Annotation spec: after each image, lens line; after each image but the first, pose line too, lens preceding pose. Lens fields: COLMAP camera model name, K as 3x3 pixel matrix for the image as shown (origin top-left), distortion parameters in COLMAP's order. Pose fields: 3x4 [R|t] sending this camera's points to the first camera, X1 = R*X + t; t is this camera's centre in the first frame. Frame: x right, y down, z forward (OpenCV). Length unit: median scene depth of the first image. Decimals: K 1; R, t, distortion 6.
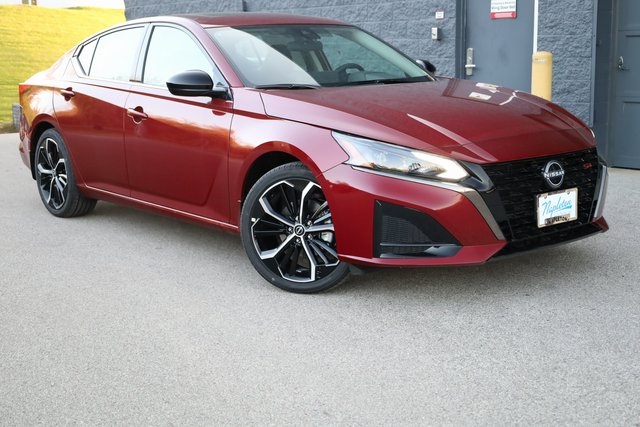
lens RADIAL K [[889.4, 0, 320.0], [0, 889.4, 213.5], [0, 0, 1]] dist [-0.029987, 0.006056]
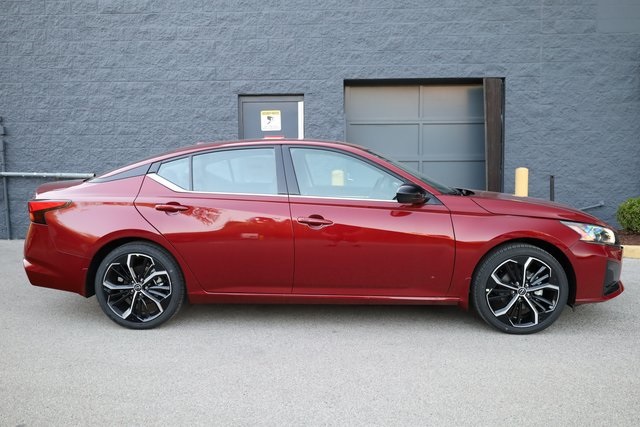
lens RADIAL K [[519.5, 0, 320.0], [0, 519.5, 213.5], [0, 0, 1]] dist [0.005240, 0.004016]
pose [[0.674585, -0.057203, 0.735978, -0.809042], [0.126411, 0.991218, -0.038825, -0.108884], [-0.727294, 0.119227, 0.675891, 0.598384]]
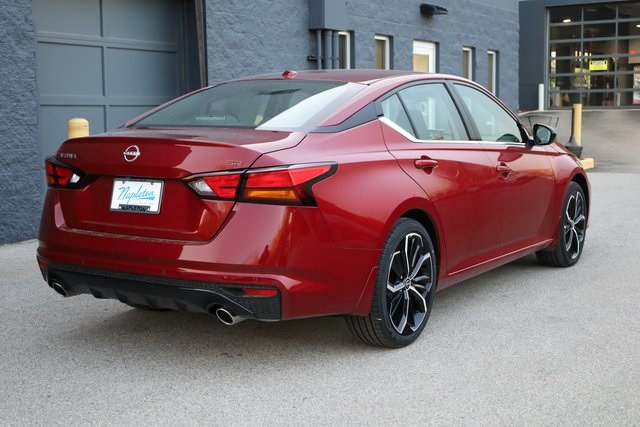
lens RADIAL K [[889.4, 0, 320.0], [0, 889.4, 213.5], [0, 0, 1]] dist [-0.029987, 0.006056]
pose [[-0.294434, -0.091411, 0.951290, -1.274298], [0.181640, 0.971917, 0.149612, -0.292131], [-0.938251, 0.216843, -0.269562, 1.692855]]
